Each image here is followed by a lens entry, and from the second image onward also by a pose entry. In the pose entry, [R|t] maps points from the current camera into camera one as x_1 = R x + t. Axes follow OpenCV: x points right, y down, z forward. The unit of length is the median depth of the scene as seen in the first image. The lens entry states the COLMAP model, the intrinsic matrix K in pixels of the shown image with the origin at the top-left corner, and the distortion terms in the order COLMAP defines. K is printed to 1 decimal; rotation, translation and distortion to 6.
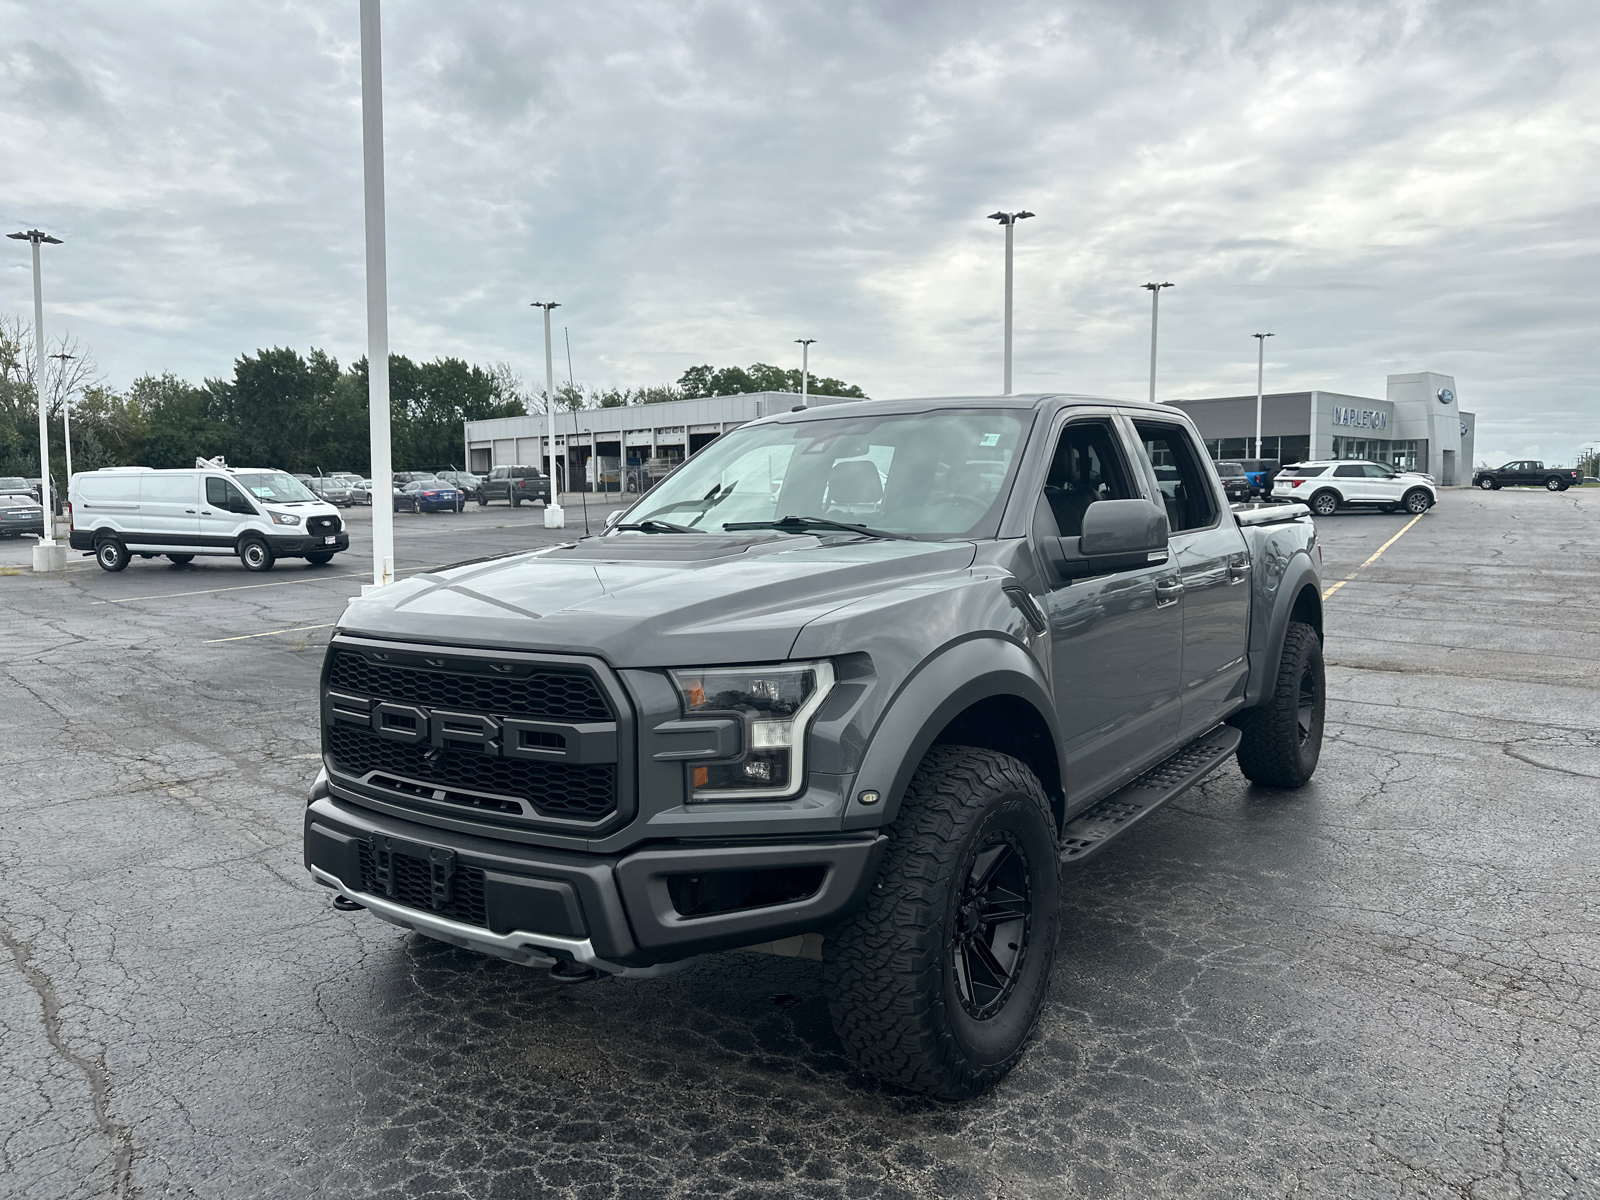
lens RADIAL K [[1116.7, 0, 800.0], [0, 1116.7, 600.3], [0, 0, 1]] dist [0.029080, -0.036611]
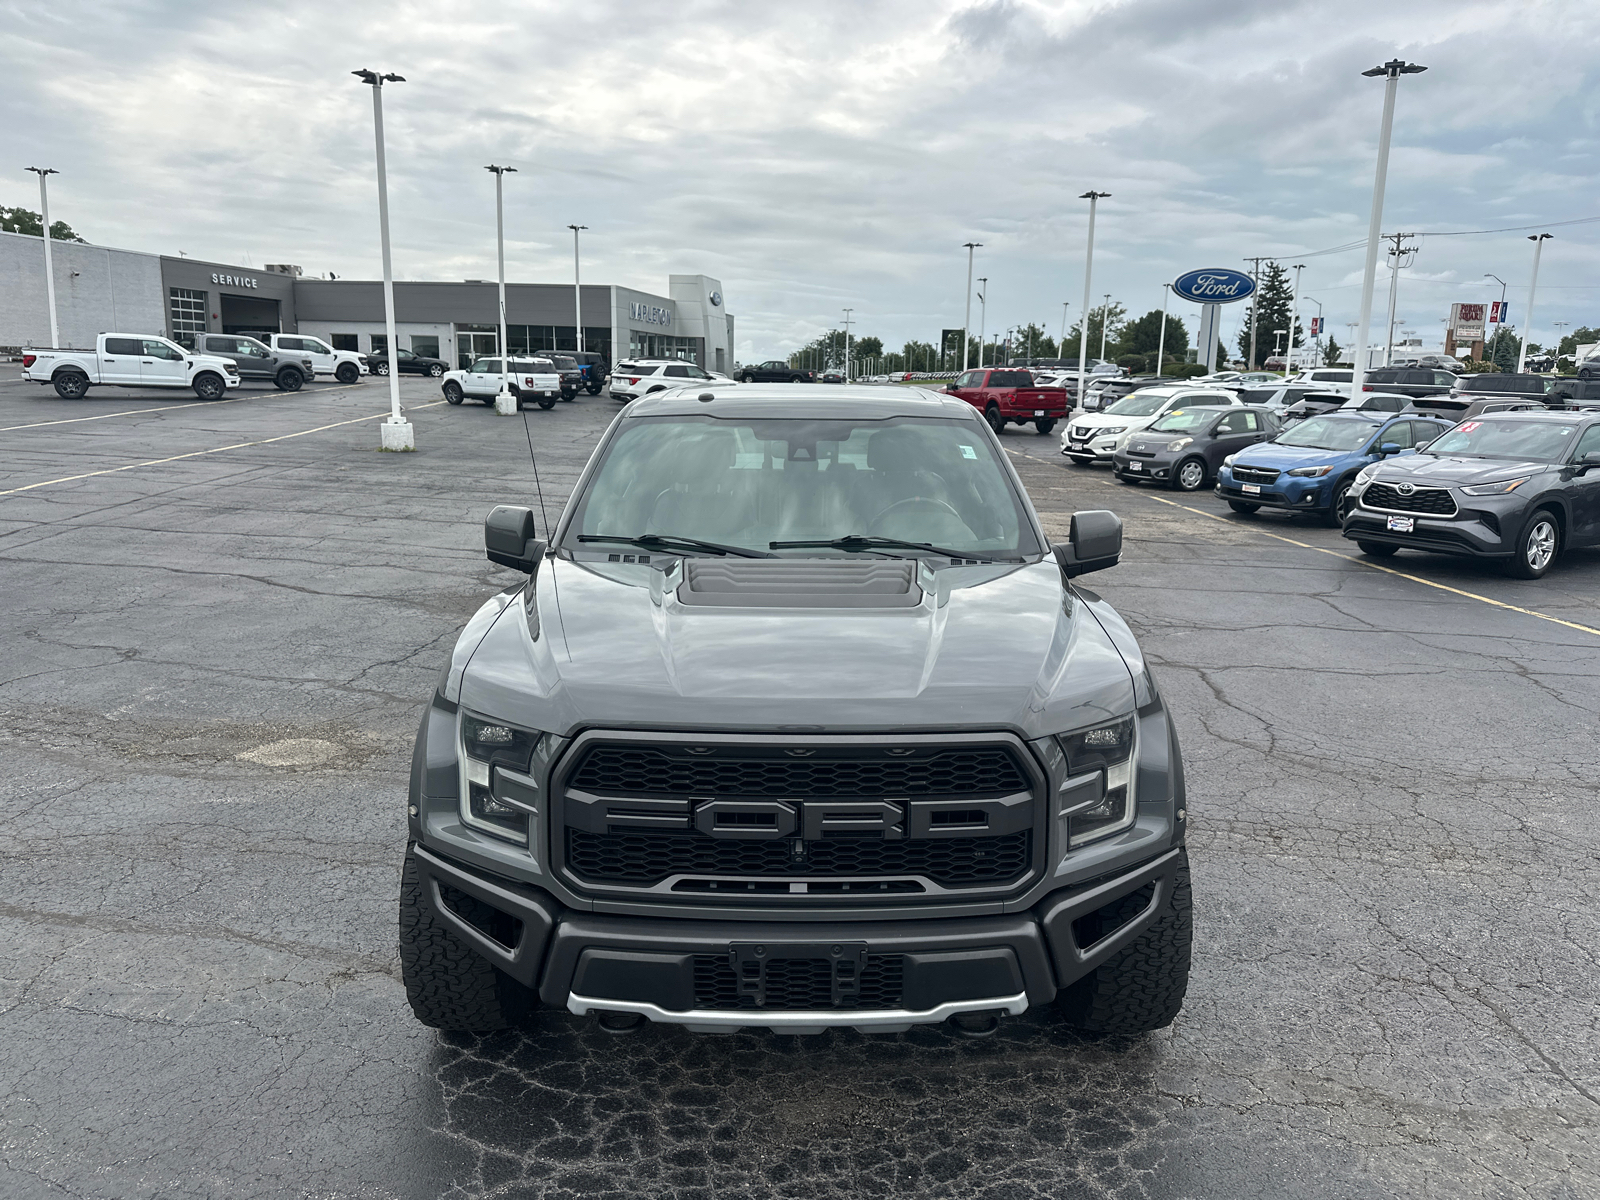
lens RADIAL K [[1135.0, 0, 796.9], [0, 1135.0, 613.8], [0, 0, 1]] dist [0.038253, -0.037702]
pose [[0.816243, -0.085463, 0.571352, -0.660168], [0.019126, 0.992453, 0.121127, -0.133608], [-0.577392, -0.087941, 0.811717, 0.187806]]
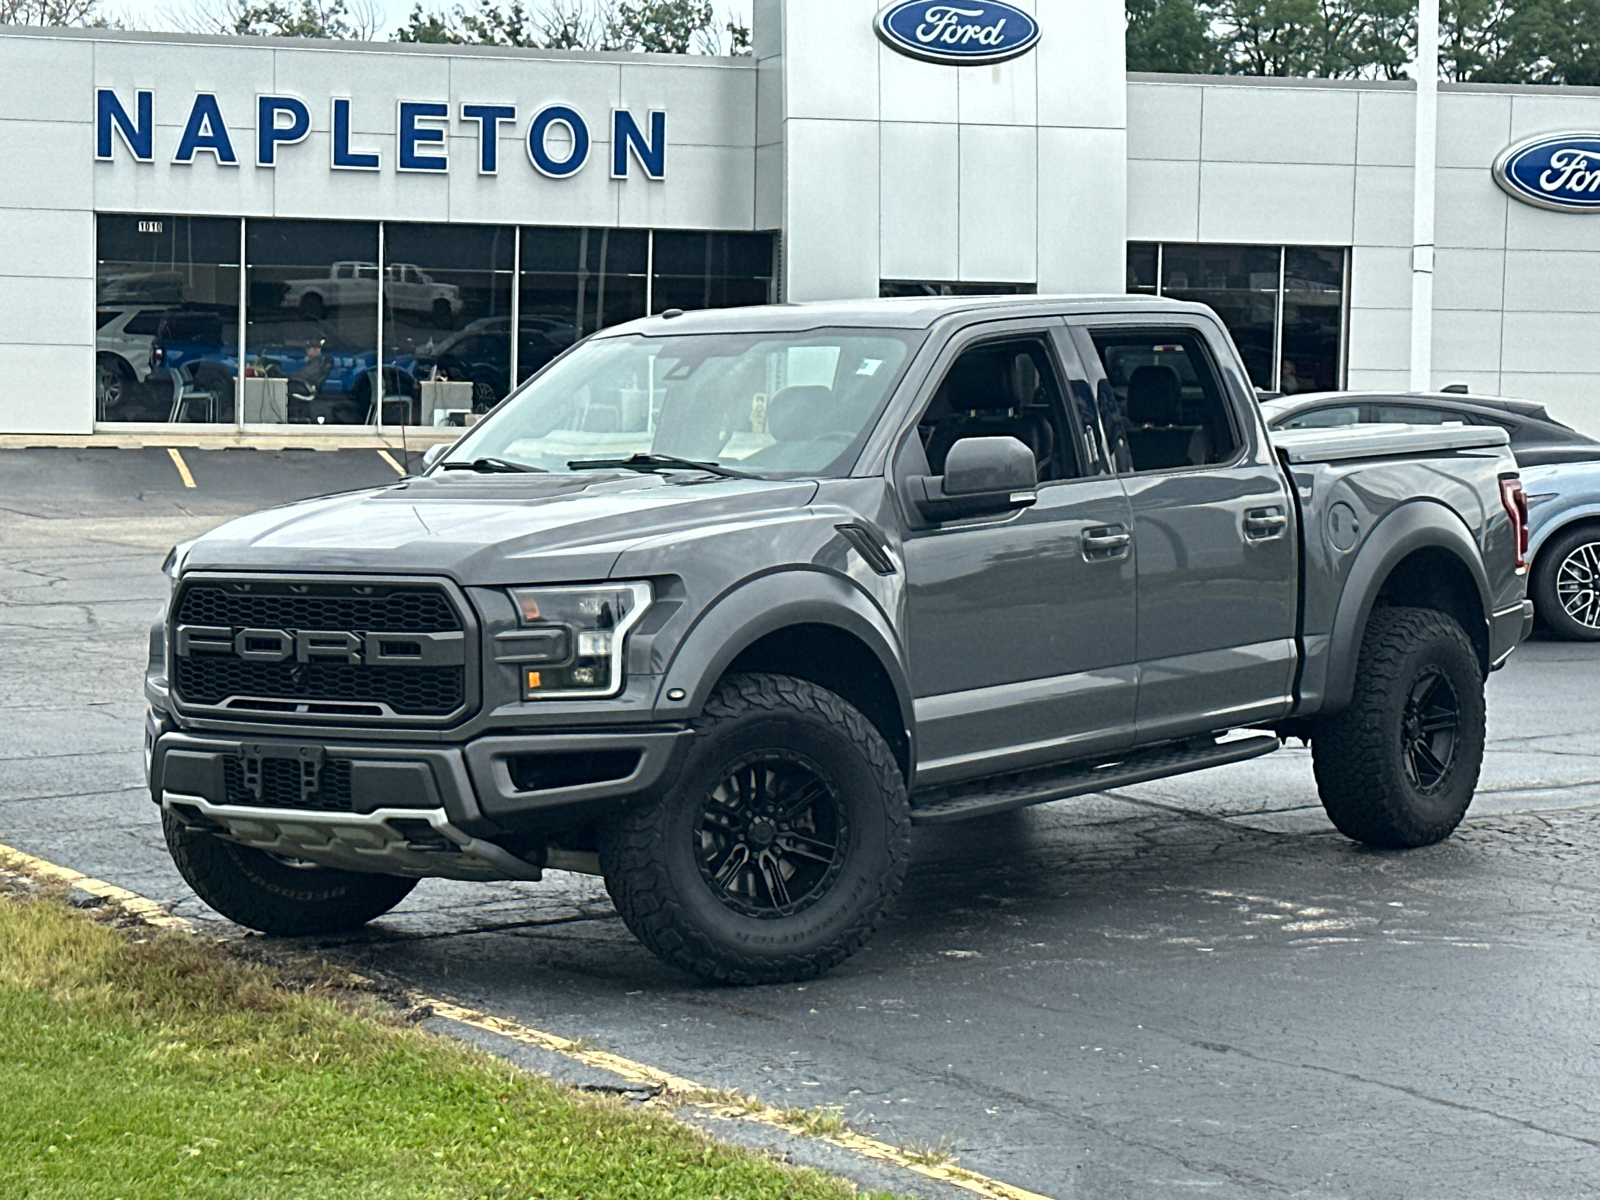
lens RADIAL K [[3681.4, 0, 804.9], [0, 3681.4, 586.1], [0, 0, 1]] dist [-0.288946, 0.000000]
pose [[0.999517, 0.000141, -0.031083, 0.223408], [-0.001051, 0.999571, -0.029276, 0.122319], [0.031066, 0.029295, 0.999088, -2.021624]]
